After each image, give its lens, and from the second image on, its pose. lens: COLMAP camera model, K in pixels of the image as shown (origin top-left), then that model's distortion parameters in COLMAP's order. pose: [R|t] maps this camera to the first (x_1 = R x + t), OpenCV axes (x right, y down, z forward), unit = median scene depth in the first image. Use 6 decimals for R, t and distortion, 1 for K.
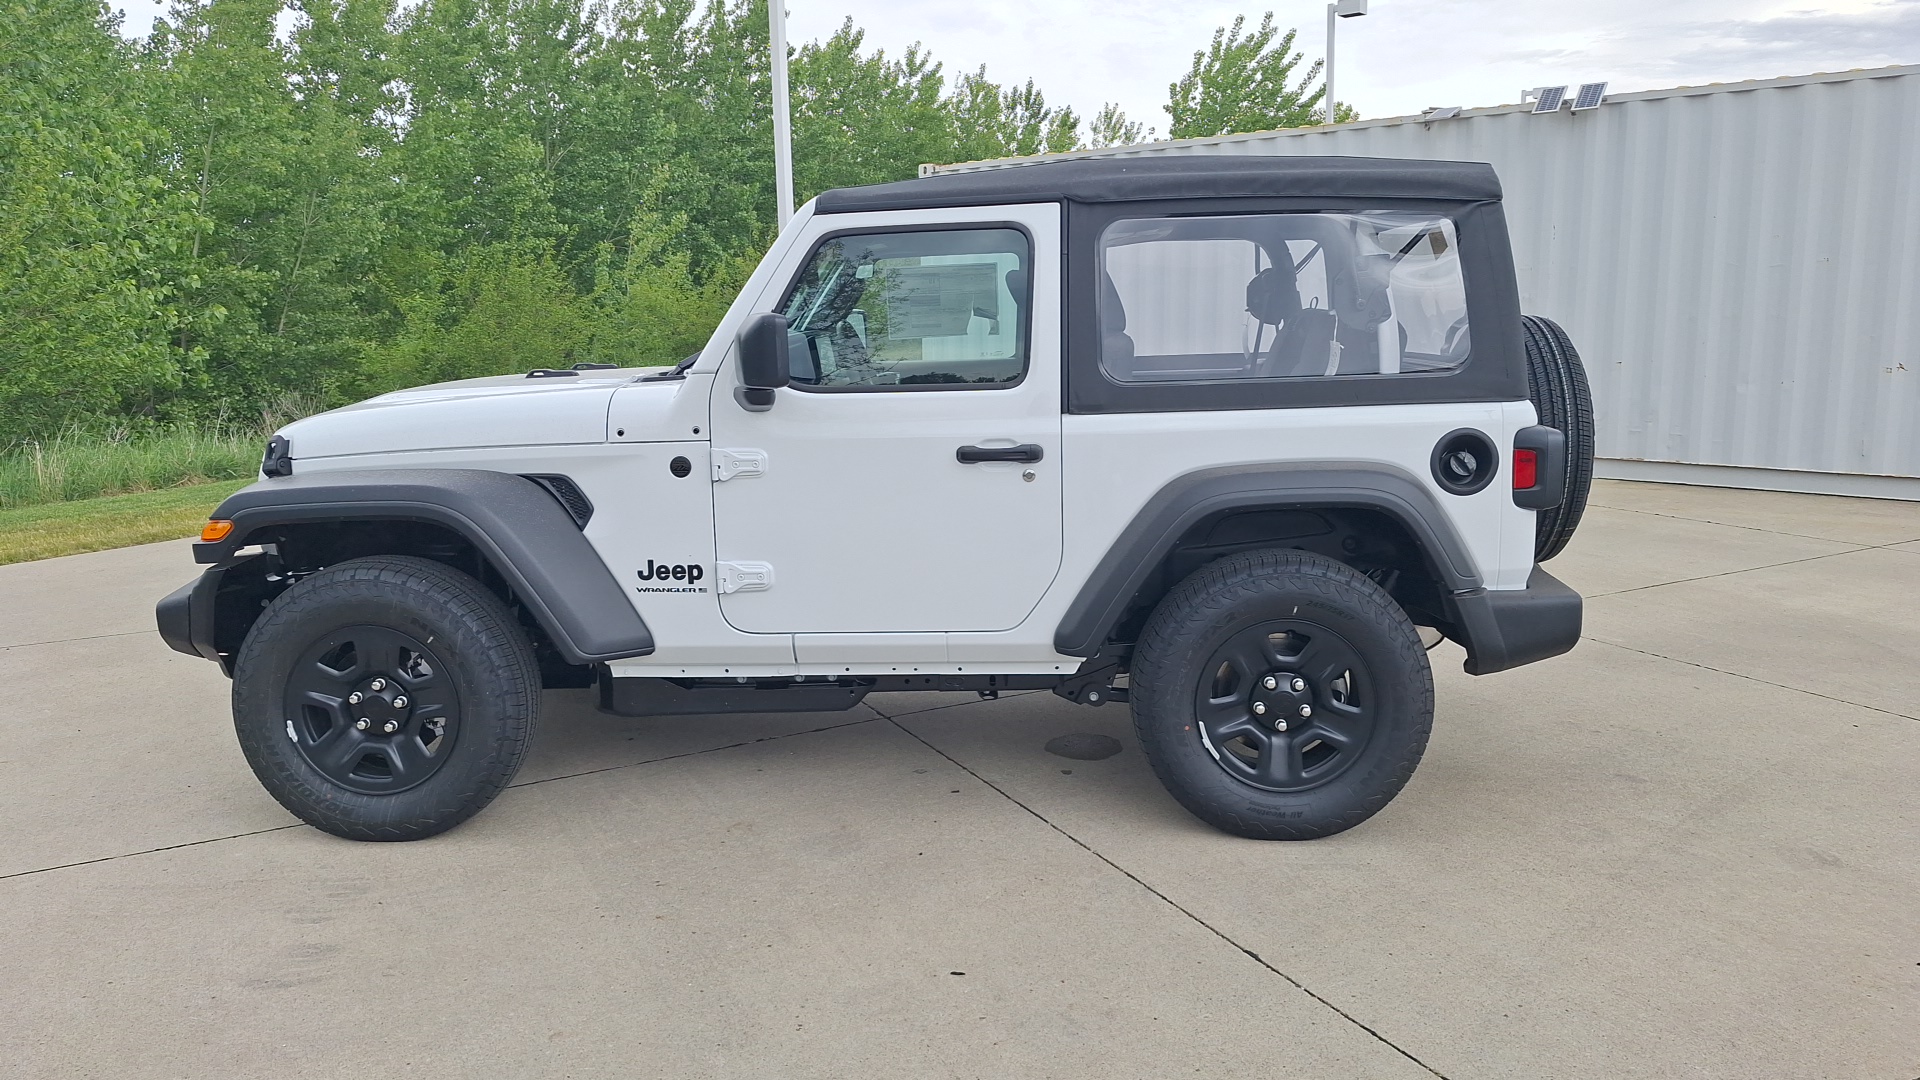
lens RADIAL K [[1346.7, 0, 952.3], [0, 1346.7, 536.8], [0, 0, 1]] dist [0.072446, -0.083145]
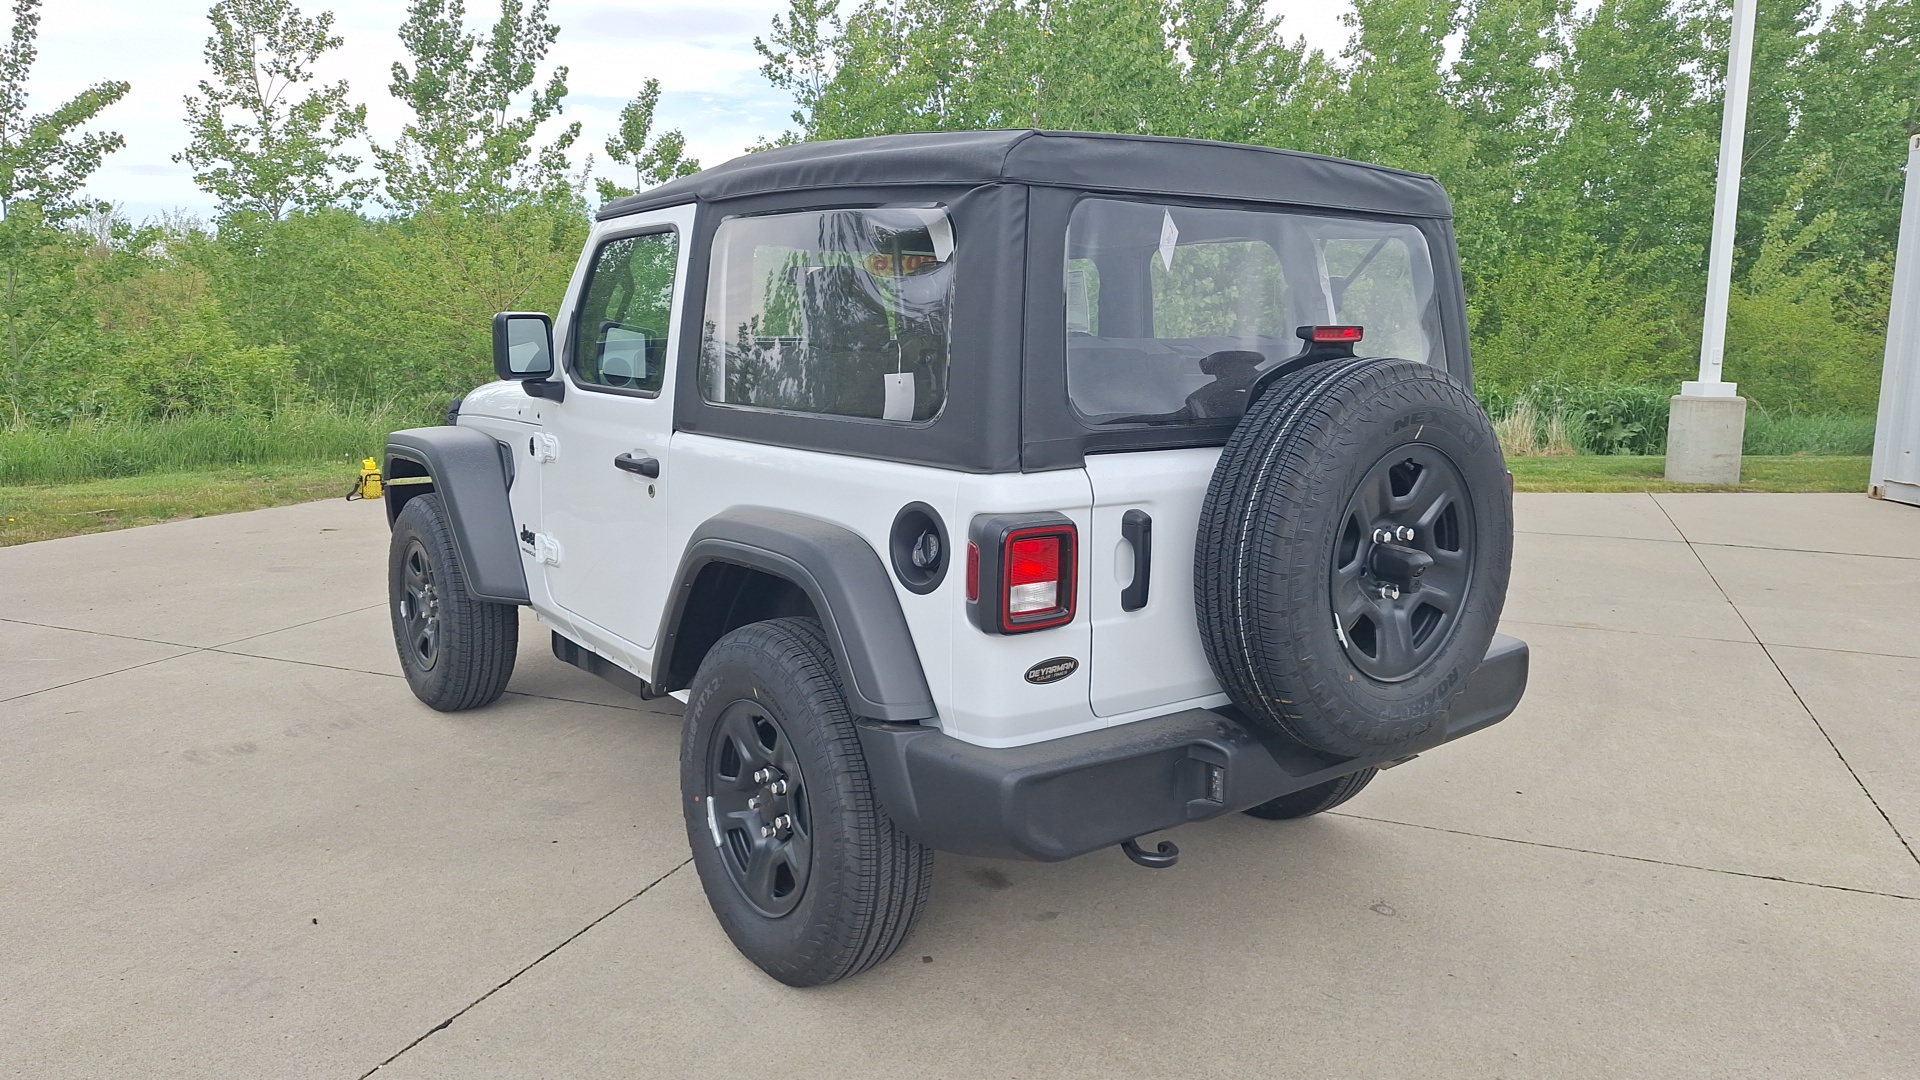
lens RADIAL K [[1338.4, 0, 974.2], [0, 1338.4, 532.0], [0, 0, 1]] dist [0.082465, -0.084408]
pose [[0.632325, 0.148725, -0.760293, 0.903012], [-0.156209, 0.985719, 0.062905, -0.109347], [0.758791, 0.078988, 0.646527, 0.543339]]
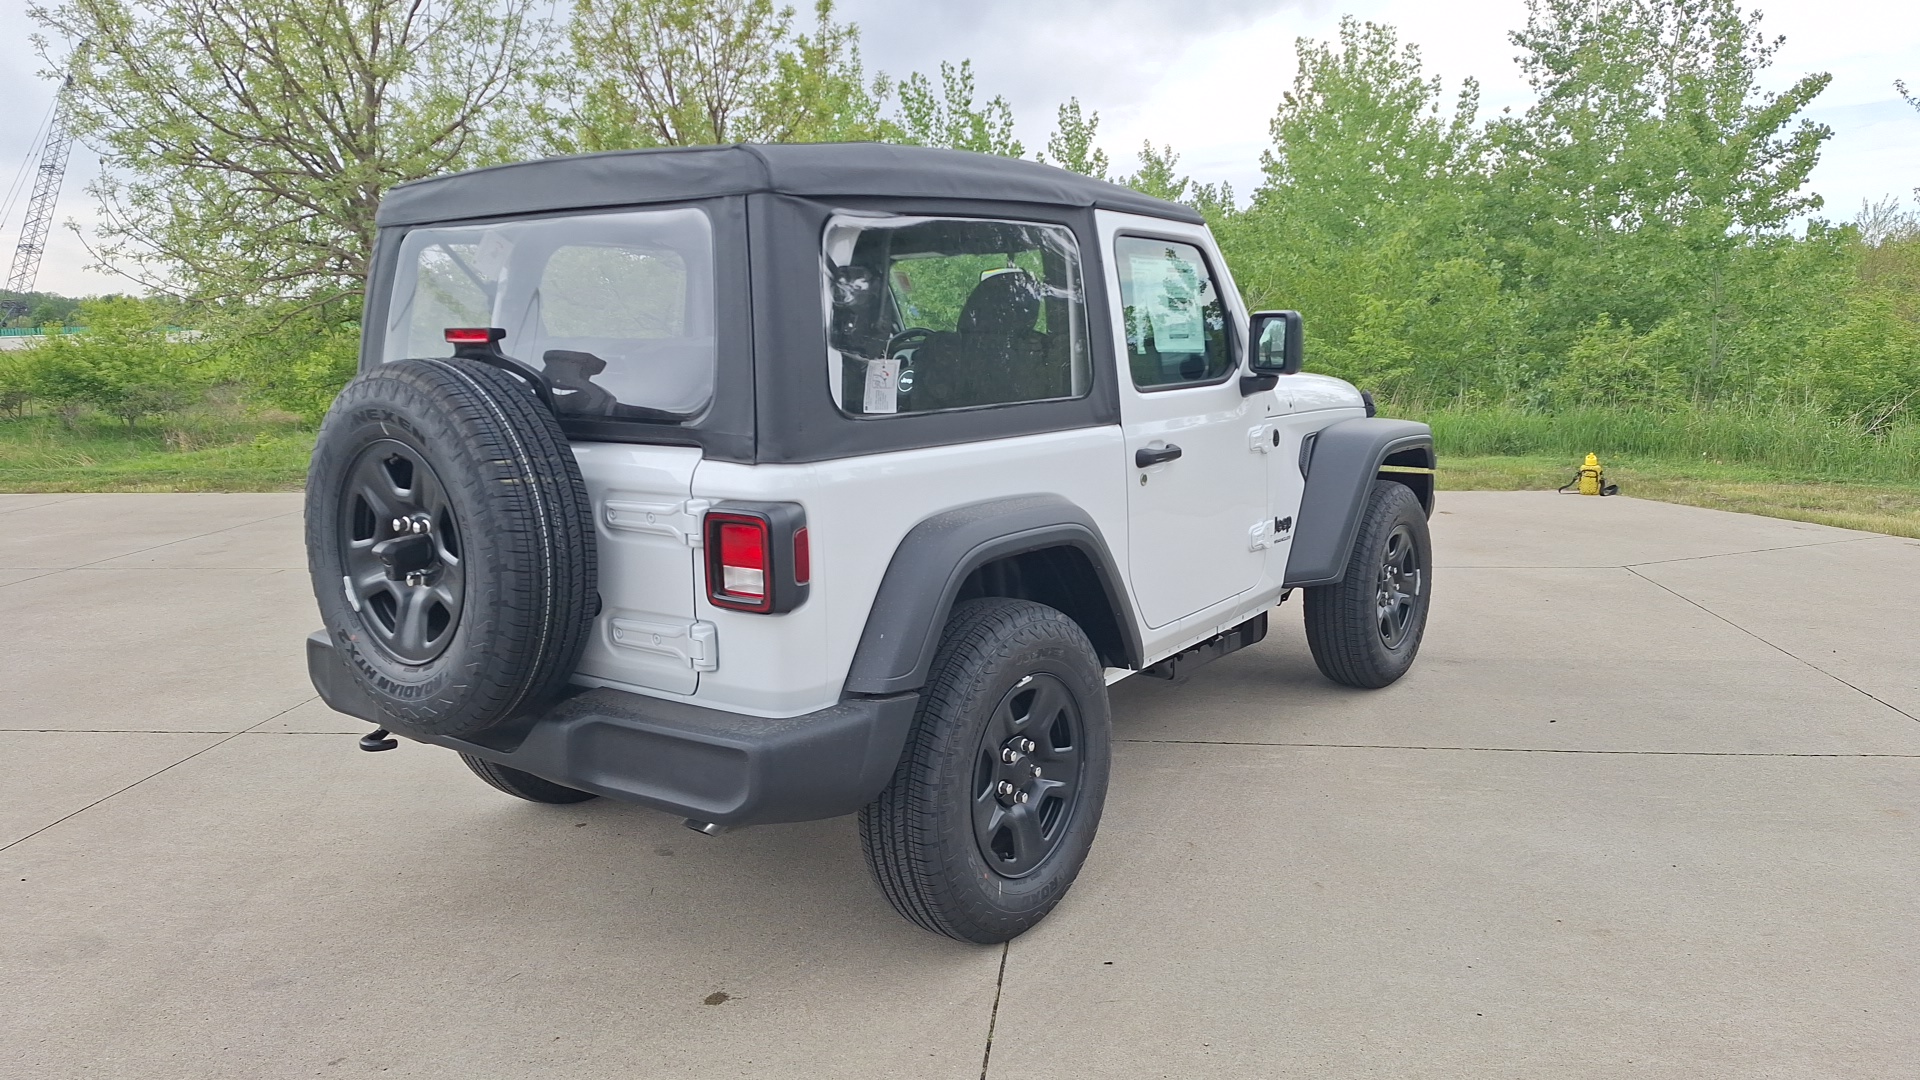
lens RADIAL K [[1338.4, 0, 974.2], [0, 1338.4, 532.0], [0, 0, 1]] dist [0.082465, -0.084408]
pose [[-0.586618, 0.159100, -0.794082, 0.917220], [-0.111270, 0.955381, 0.273616, -0.338533], [0.802184, 0.248866, -0.542741, 1.849912]]
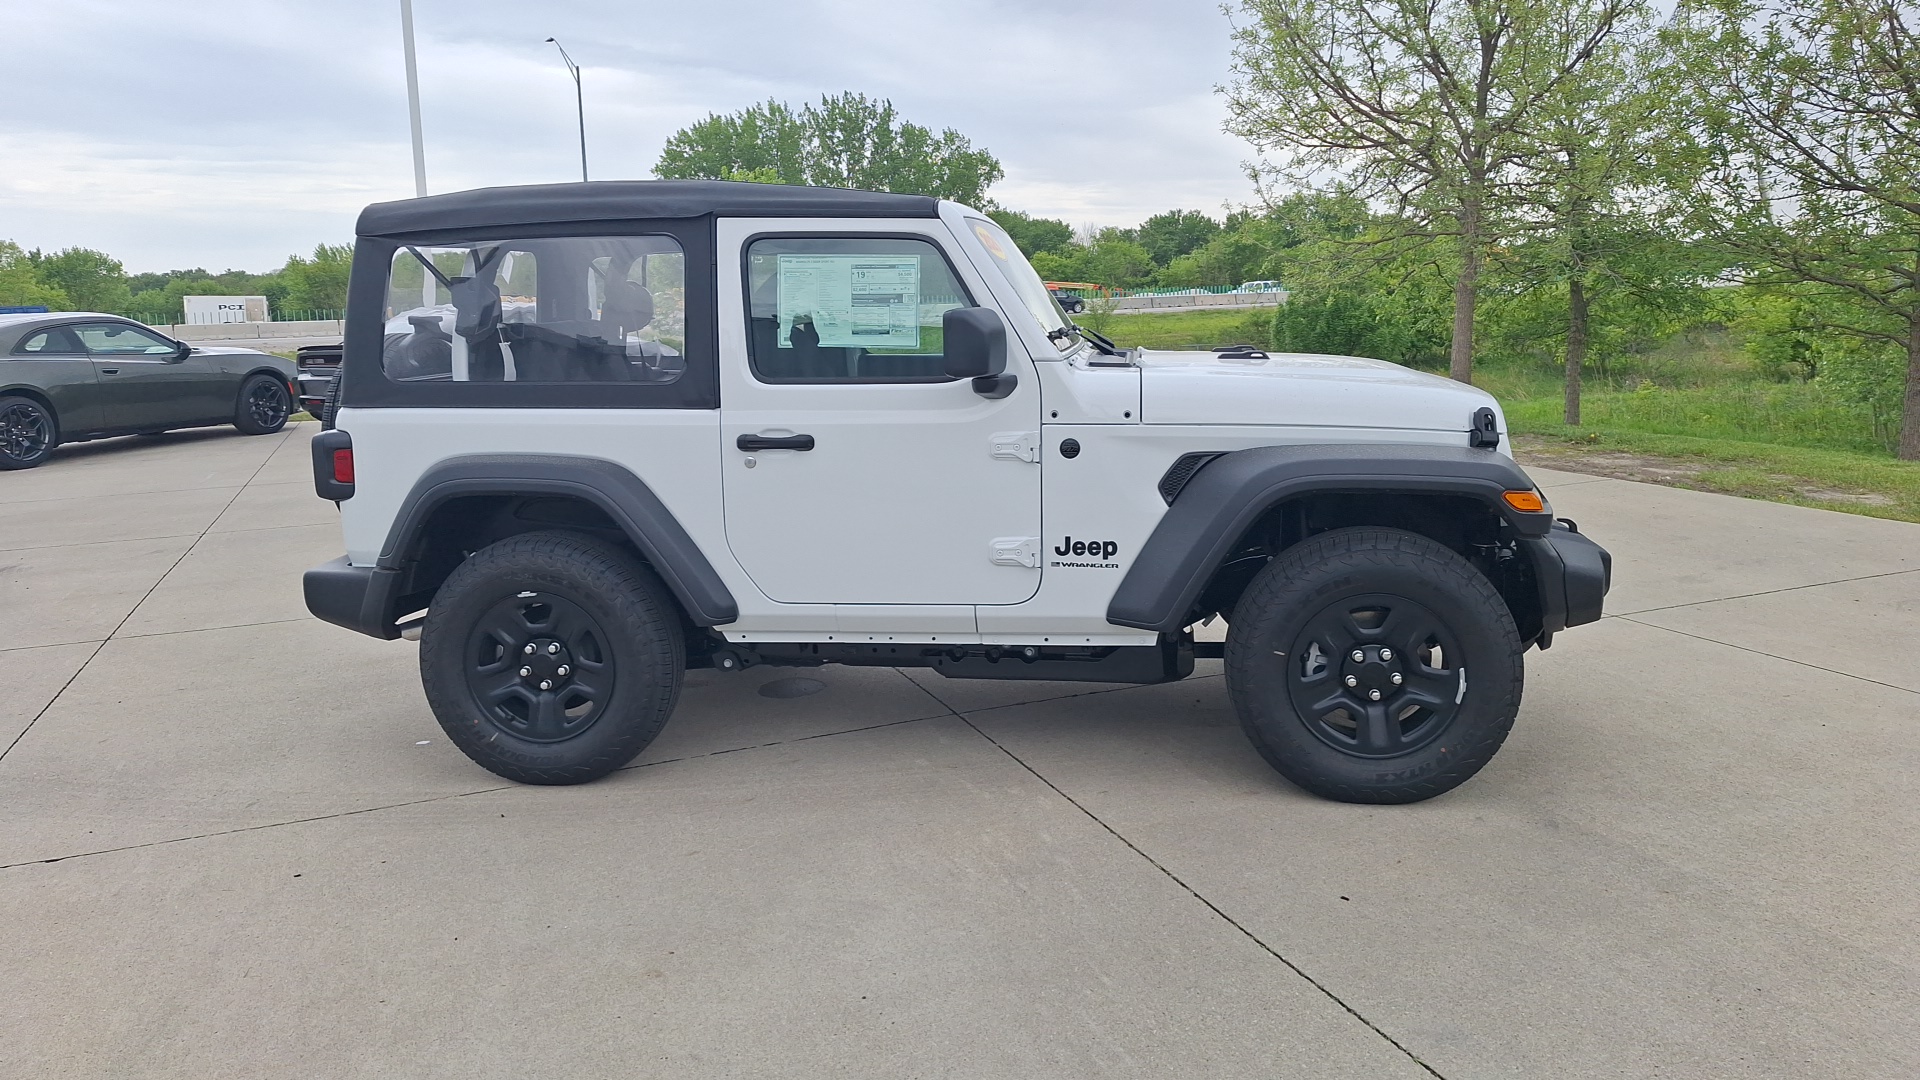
lens RADIAL K [[1310.5, 0, 947.0], [0, 1310.5, 518.6], [0, 0, 1]] dist [0.024984, 0.001776]
pose [[-0.992852, 0.018842, 0.117858, -0.206744], [0.057805, 0.939835, 0.336702, -0.423483], [-0.104423, 0.341108, -0.934206, 2.386542]]
